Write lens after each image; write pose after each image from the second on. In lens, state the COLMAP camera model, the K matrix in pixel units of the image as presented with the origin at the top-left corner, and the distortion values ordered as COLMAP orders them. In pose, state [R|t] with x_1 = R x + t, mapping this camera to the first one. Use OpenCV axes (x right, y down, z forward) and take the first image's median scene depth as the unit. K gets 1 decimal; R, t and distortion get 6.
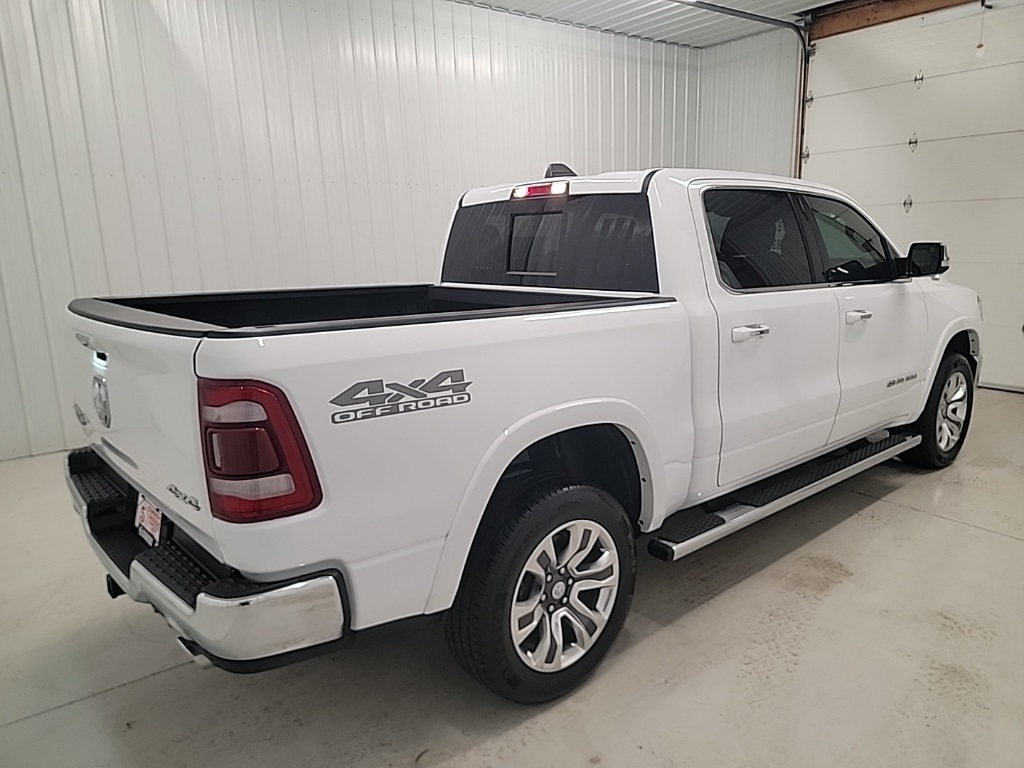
lens RADIAL K [[711.2, 0, 509.5], [0, 711.2, 389.5], [0, 0, 1]] dist [0.088075, -0.083925]
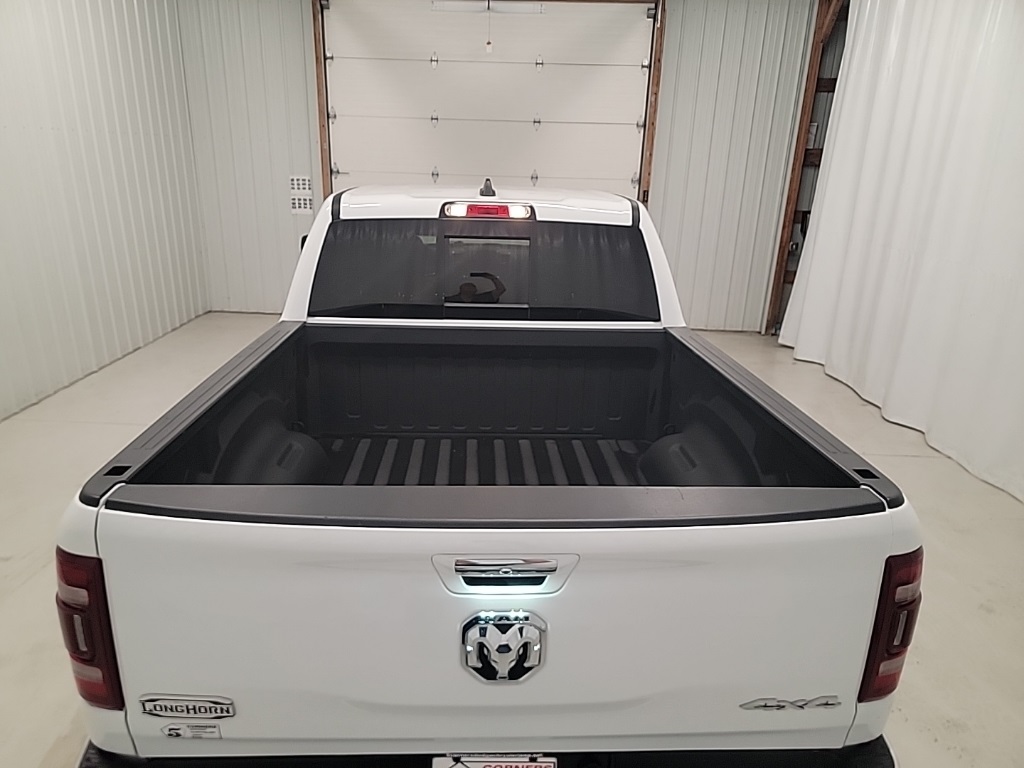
lens RADIAL K [[711.2, 0, 509.5], [0, 711.2, 389.5], [0, 0, 1]] dist [0.088075, -0.083925]
pose [[0.616927, -0.208216, 0.758978, -0.584353], [0.126877, 0.978067, 0.165189, -0.182256], [-0.776726, -0.005612, 0.629813, 0.375351]]
